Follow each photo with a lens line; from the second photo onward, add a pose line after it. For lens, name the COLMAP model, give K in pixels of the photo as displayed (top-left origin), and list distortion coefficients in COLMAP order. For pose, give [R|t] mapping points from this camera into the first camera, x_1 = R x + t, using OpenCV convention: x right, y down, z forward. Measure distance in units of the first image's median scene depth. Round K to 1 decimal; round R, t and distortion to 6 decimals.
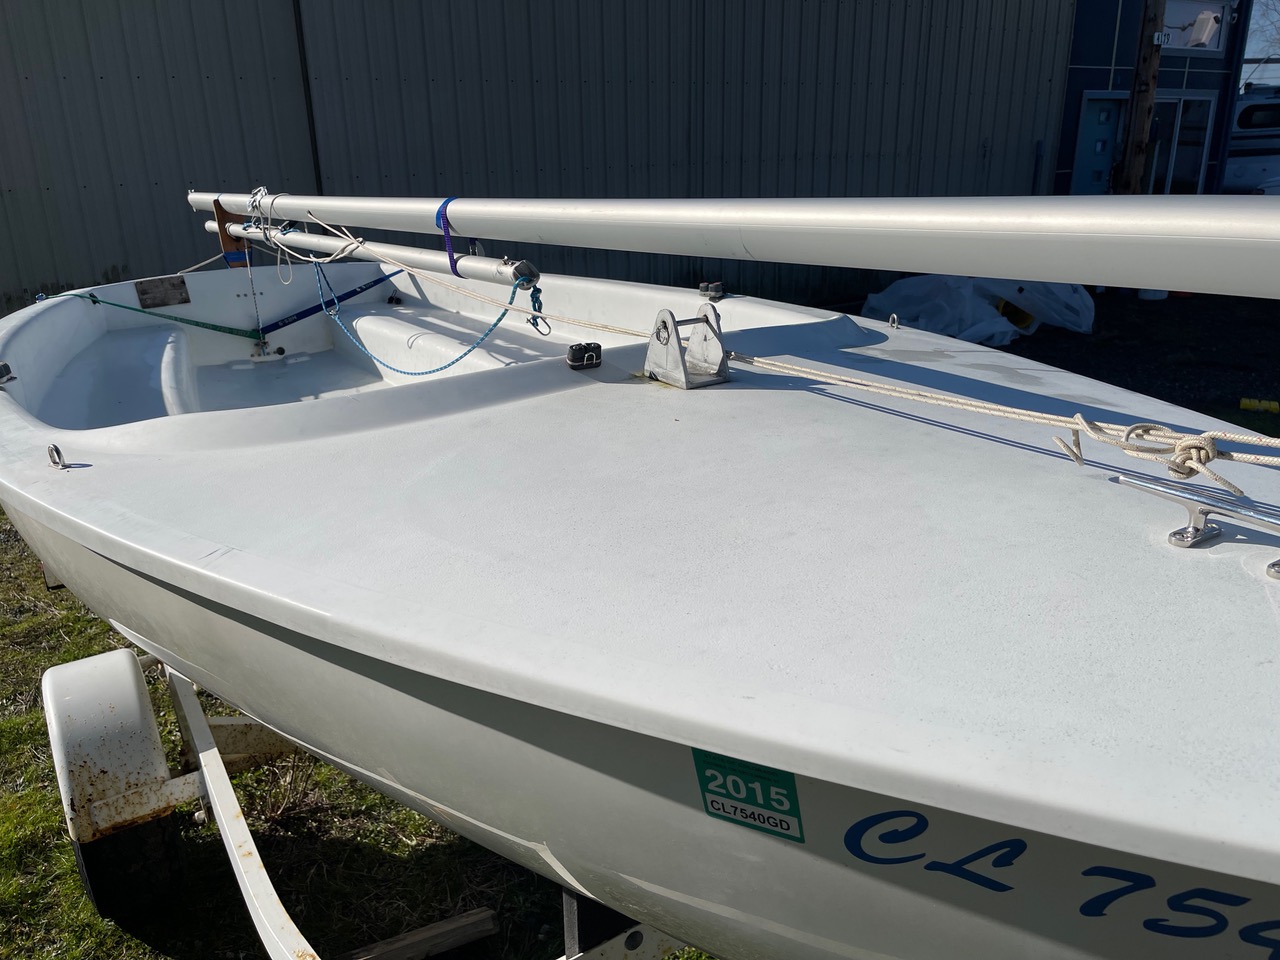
lens RADIAL K [[957.2, 0, 633.9], [0, 957.2, 477.3], [0, 0, 1]] dist [0.077352, -0.101347]
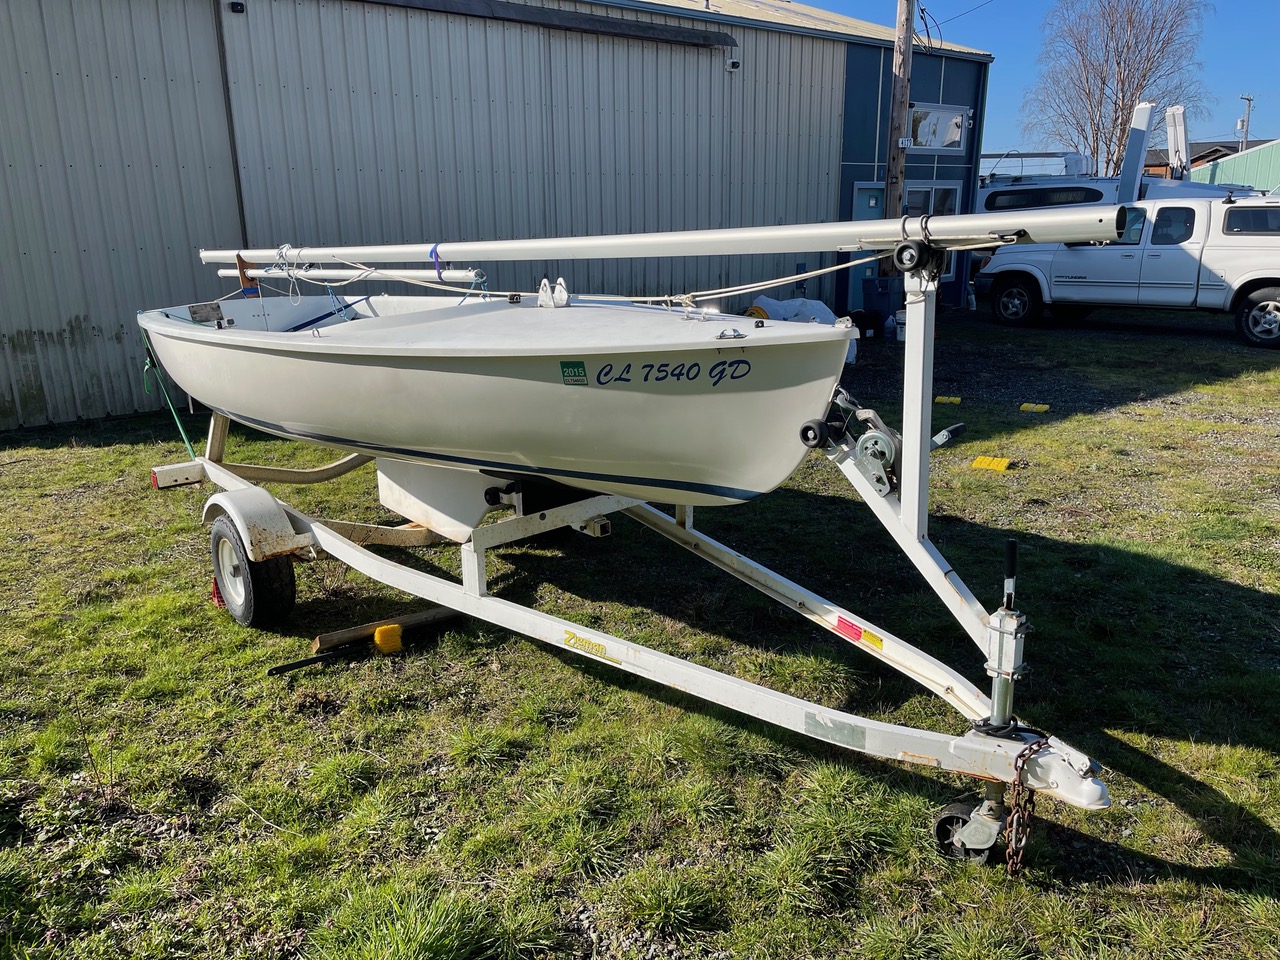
lens RADIAL K [[957.2, 0, 633.9], [0, 957.2, 477.3], [0, 0, 1]] dist [0.077352, -0.101347]
pose [[0.989382, -0.033842, 0.141345, -0.045651], [0.044053, 0.996591, -0.069751, 0.218208], [-0.138503, 0.075238, 0.987500, -0.624157]]
